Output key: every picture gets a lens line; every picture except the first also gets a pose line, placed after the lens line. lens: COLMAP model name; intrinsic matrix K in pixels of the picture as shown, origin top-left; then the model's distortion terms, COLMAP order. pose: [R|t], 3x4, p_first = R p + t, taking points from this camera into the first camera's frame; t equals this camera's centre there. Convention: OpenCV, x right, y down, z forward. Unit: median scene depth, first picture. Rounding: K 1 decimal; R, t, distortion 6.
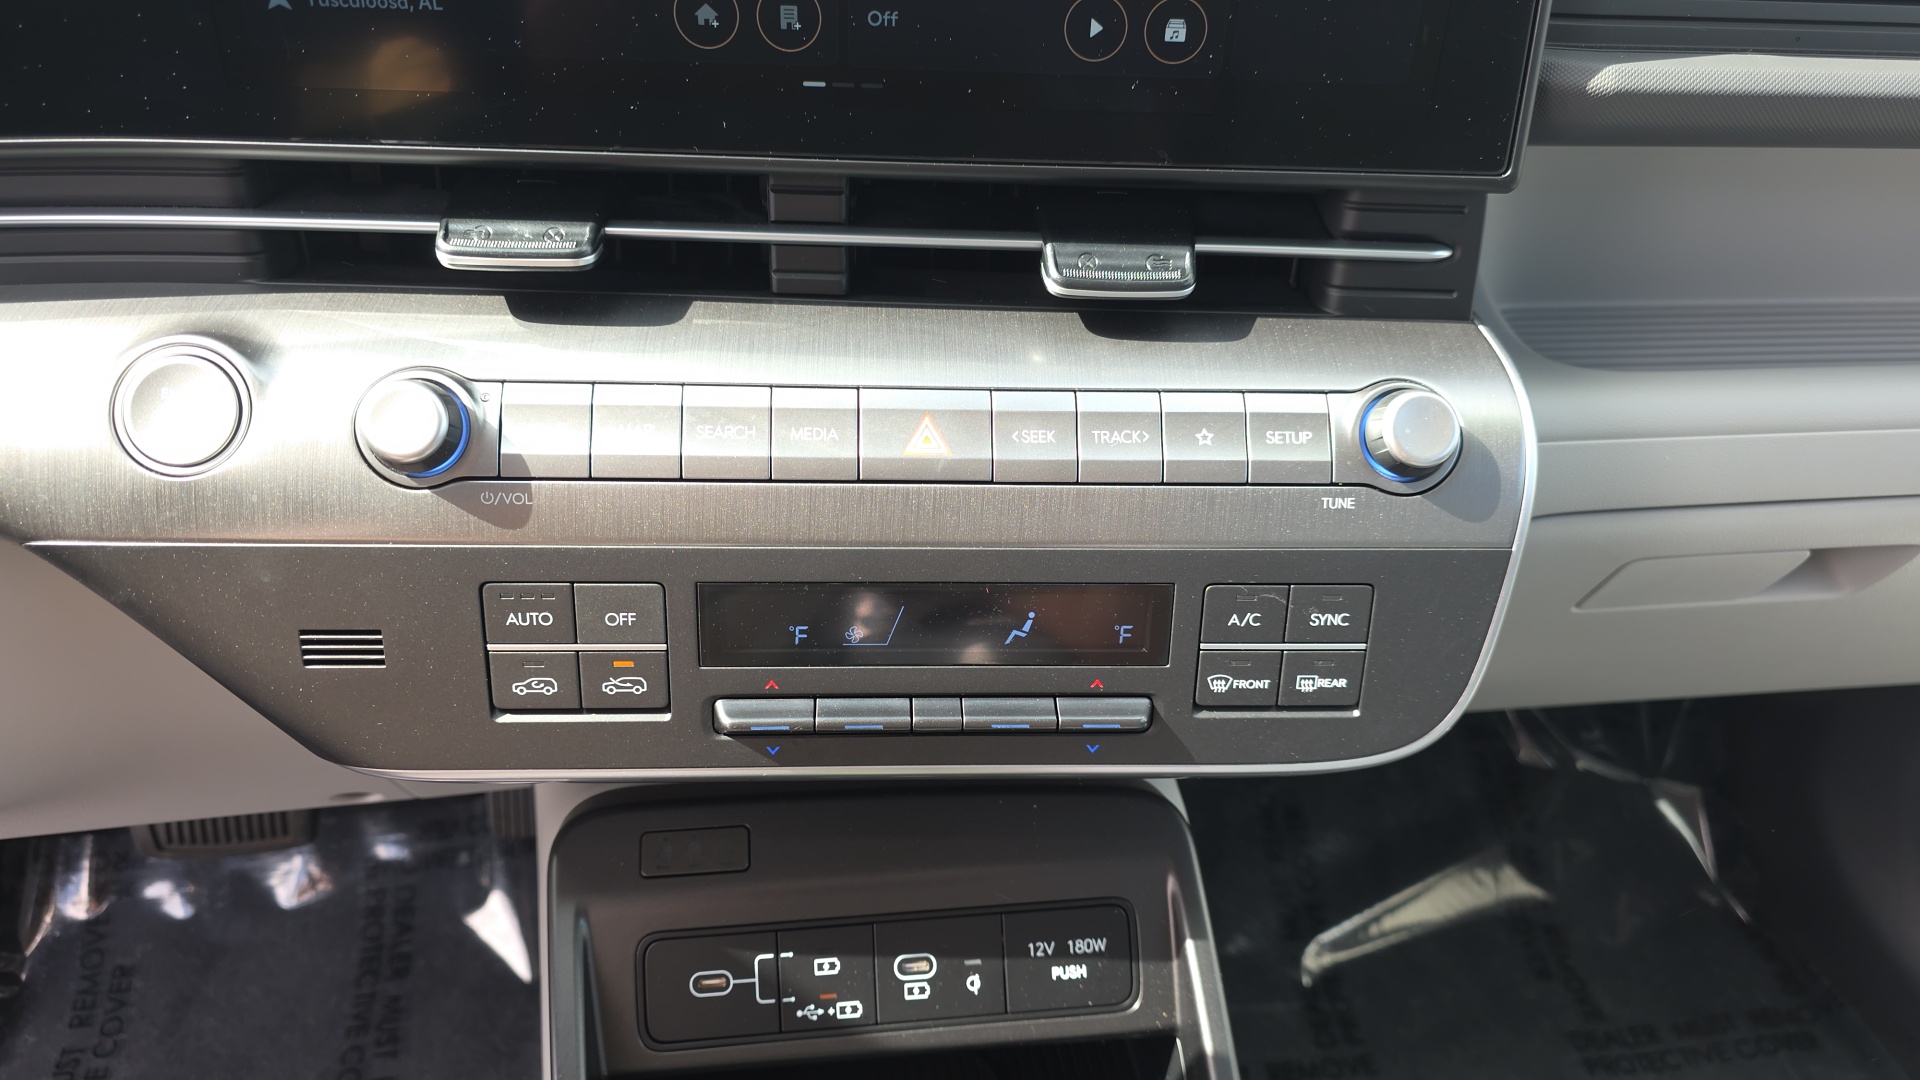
lens RADIAL K [[1288.1, 0, 958.2], [0, 1288.1, 548.6], [0, 0, 1]] dist [0.056129, -0.070840]
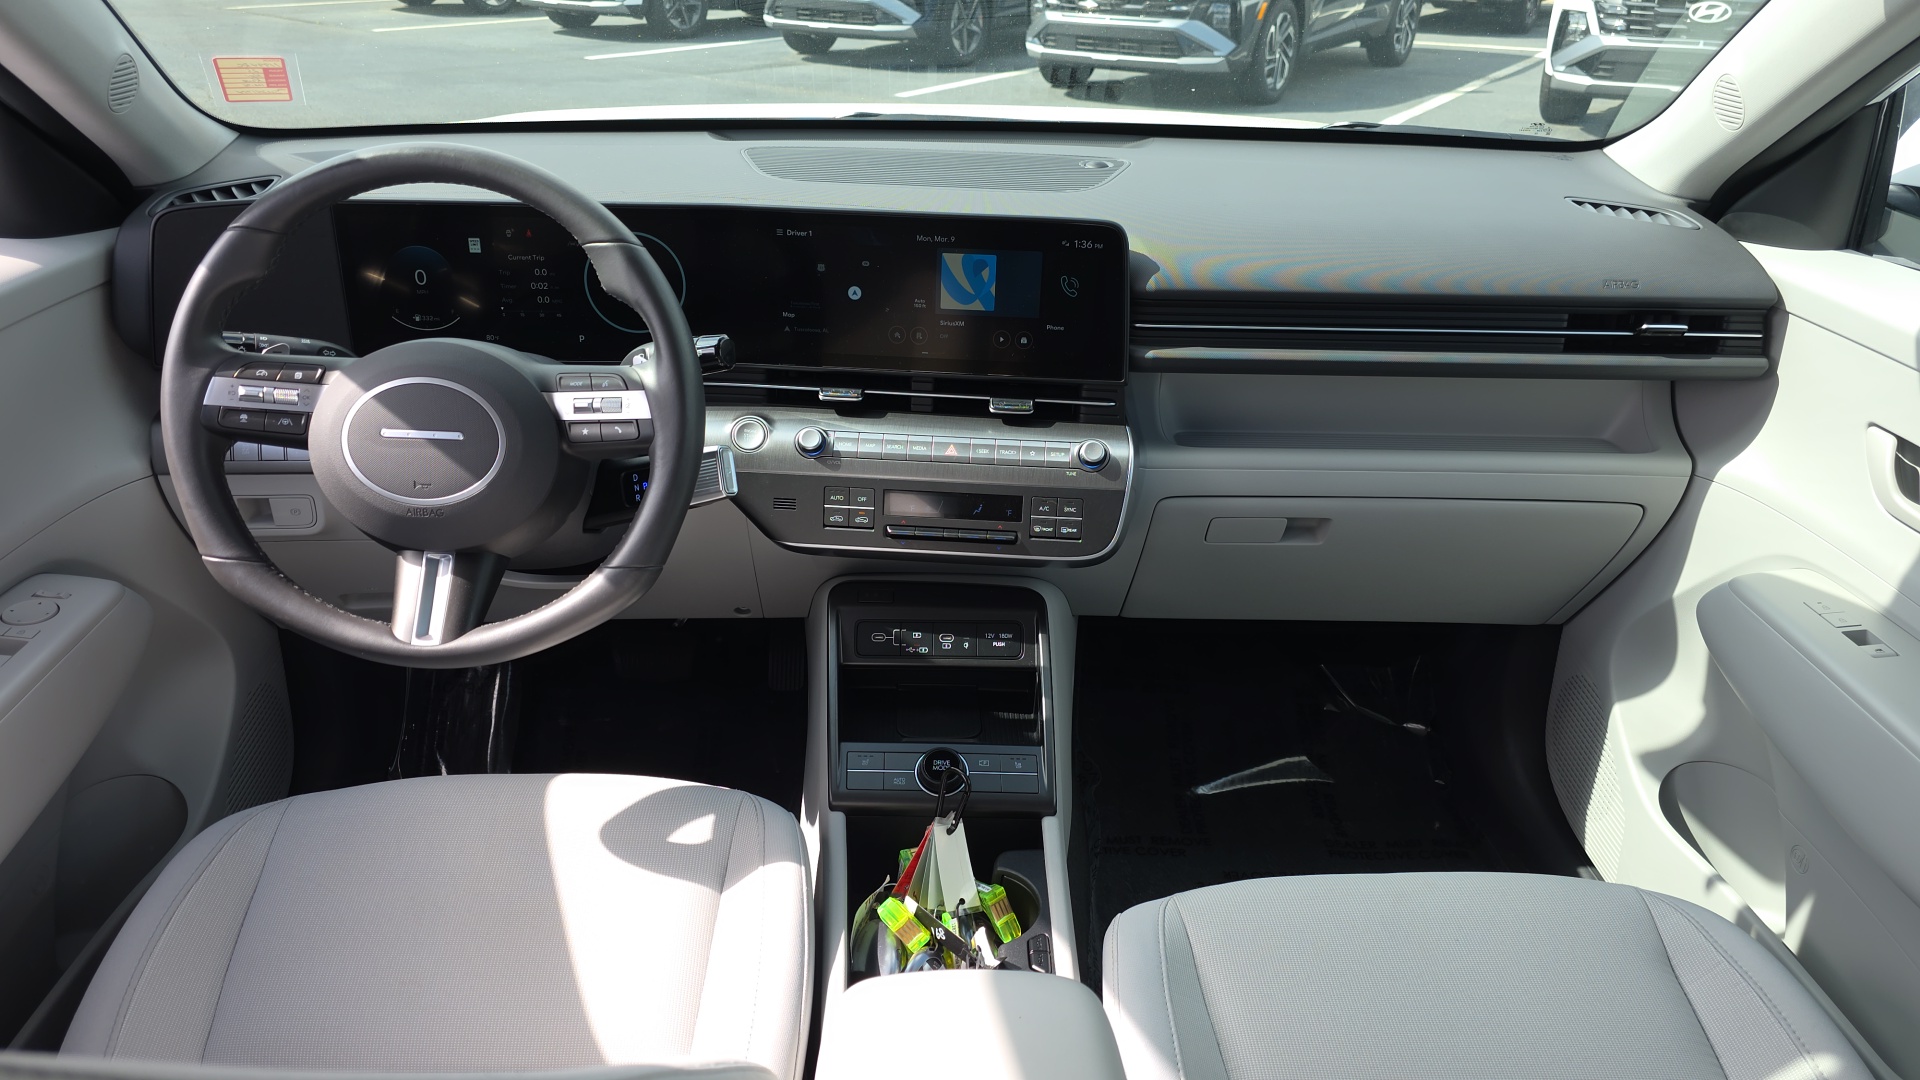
lens RADIAL K [[1302.4, 0, 953.7], [0, 1302.4, 582.0], [0, 0, 1]] dist [0.063170, -0.055731]
pose [[0.990778, 0.040034, -0.129446, 0.431357], [-0.057374, 0.989436, -0.133135, 0.703125], [0.122749, 0.139334, 0.982608, -2.304677]]
